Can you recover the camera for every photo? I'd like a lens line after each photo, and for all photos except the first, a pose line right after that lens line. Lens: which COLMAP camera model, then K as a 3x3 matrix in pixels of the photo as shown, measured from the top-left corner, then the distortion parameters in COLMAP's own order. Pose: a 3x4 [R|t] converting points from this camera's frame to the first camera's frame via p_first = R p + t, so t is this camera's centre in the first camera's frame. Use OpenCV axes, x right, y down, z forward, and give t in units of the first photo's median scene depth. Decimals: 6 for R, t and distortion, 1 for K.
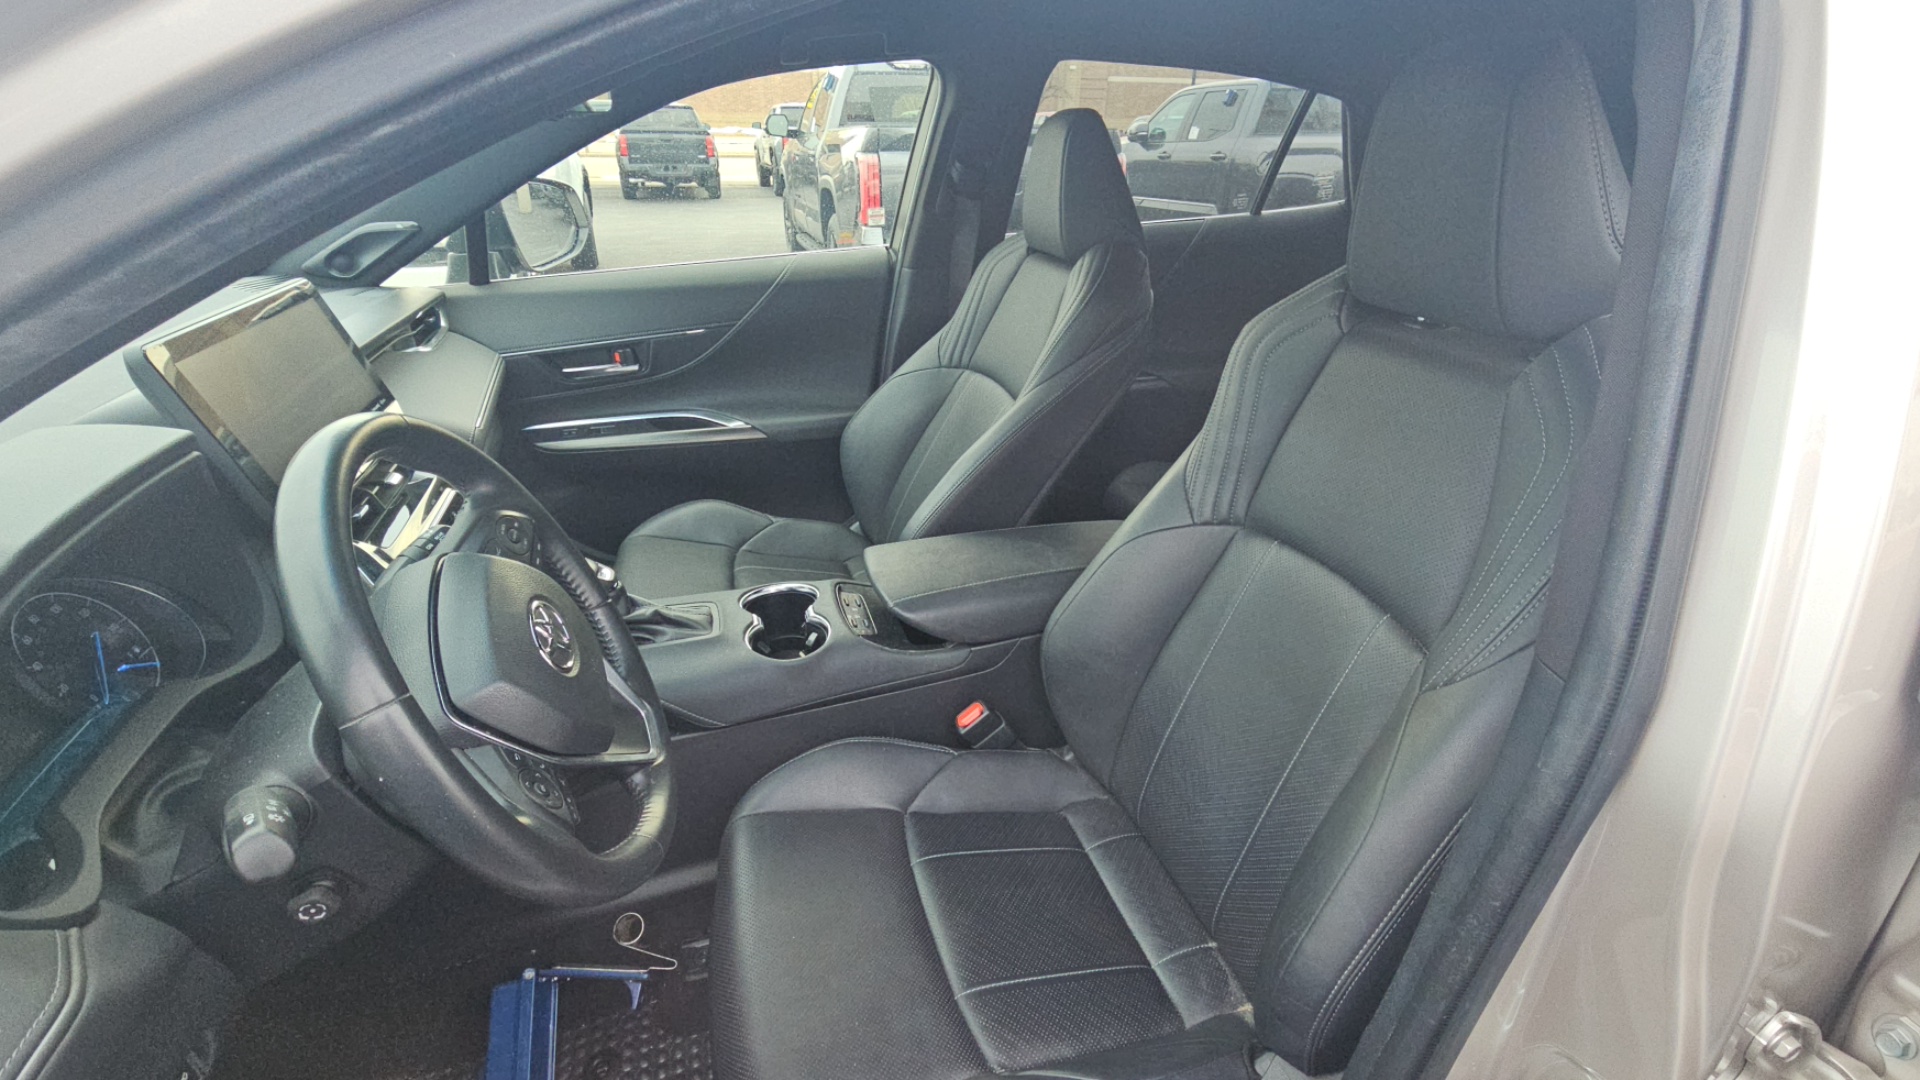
lens RADIAL K [[877.1, 0, 981.4], [0, 877.1, 536.2], [0, 0, 1]] dist [0.000700, -0.001377]
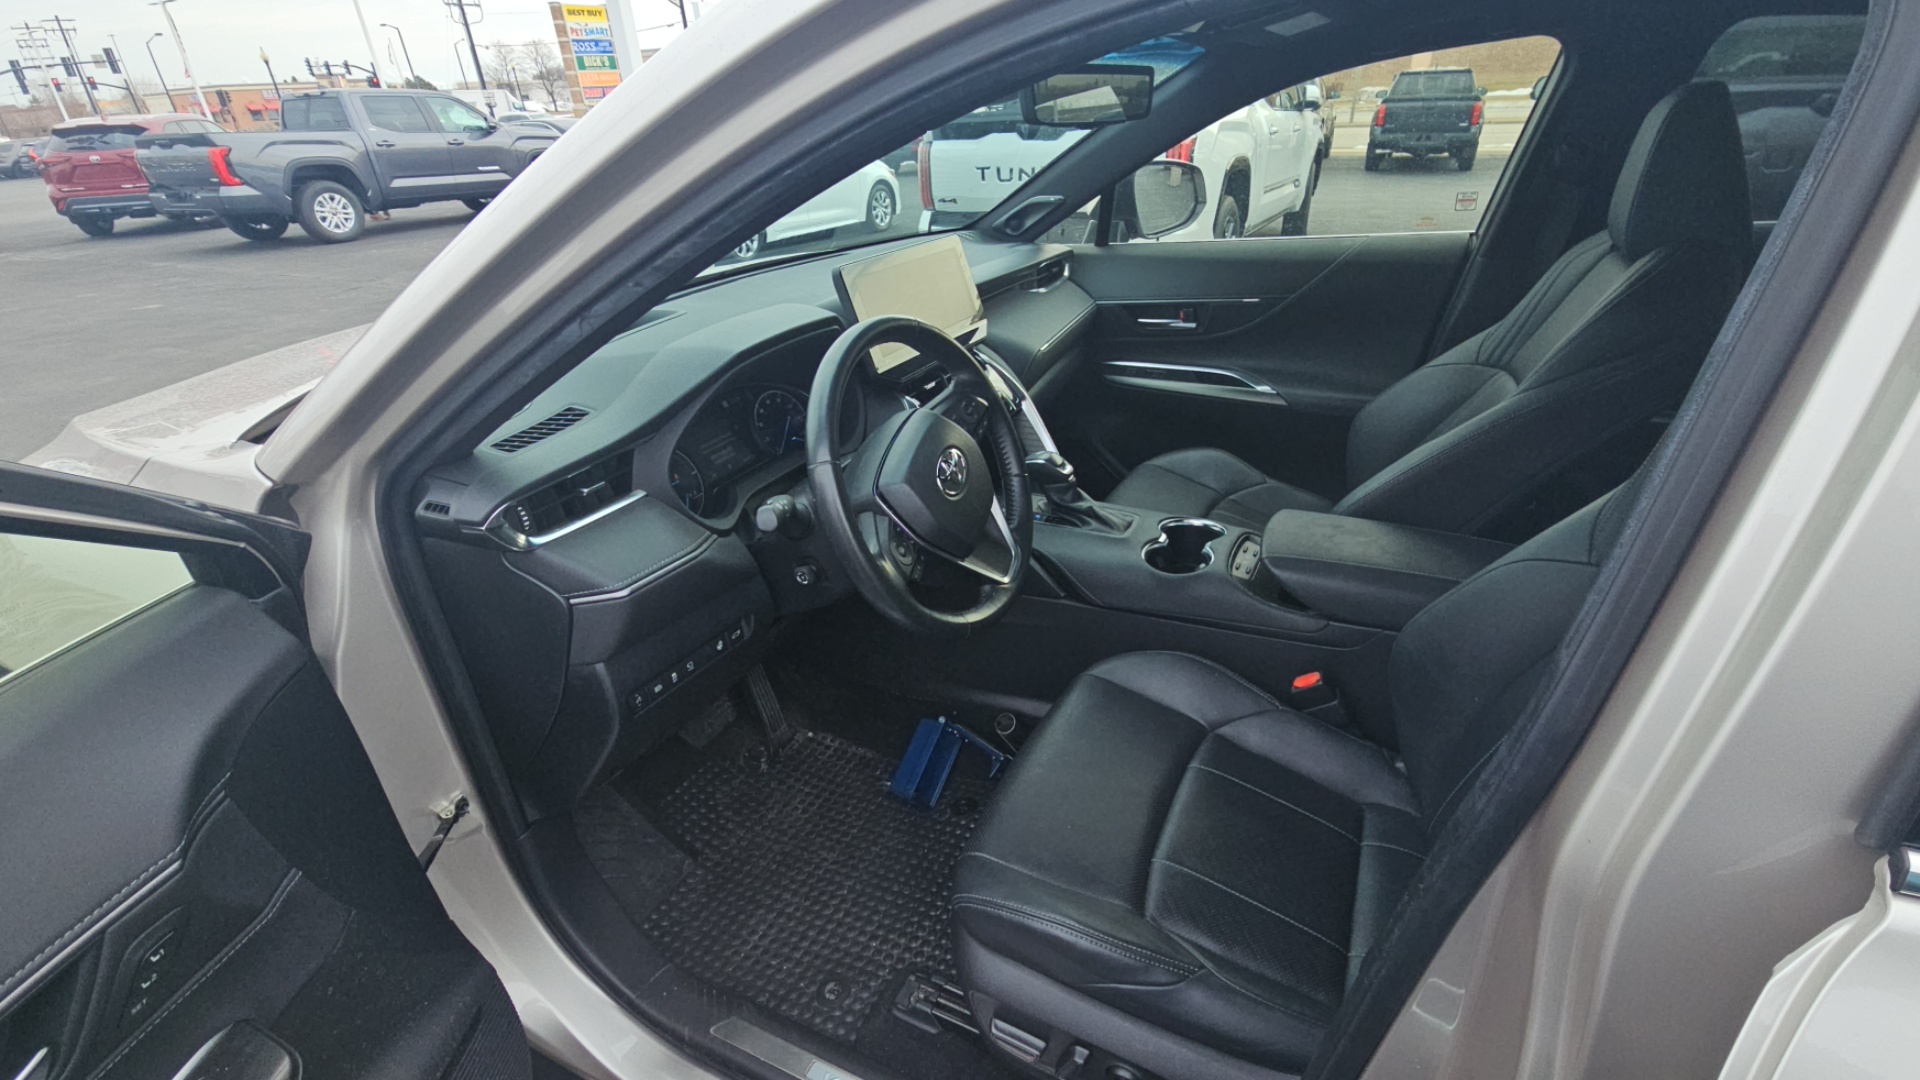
lens RADIAL K [[893.3, 0, 960.0], [0, 893.3, 540.0], [0, 0, 1]] dist [0.004128, -0.004674]
pose [[0.696686, 0.280252, -0.660369, 0.318710], [-0.261549, 0.956402, 0.129951, 0.009940], [0.667997, 0.082183, 0.739612, -0.080800]]
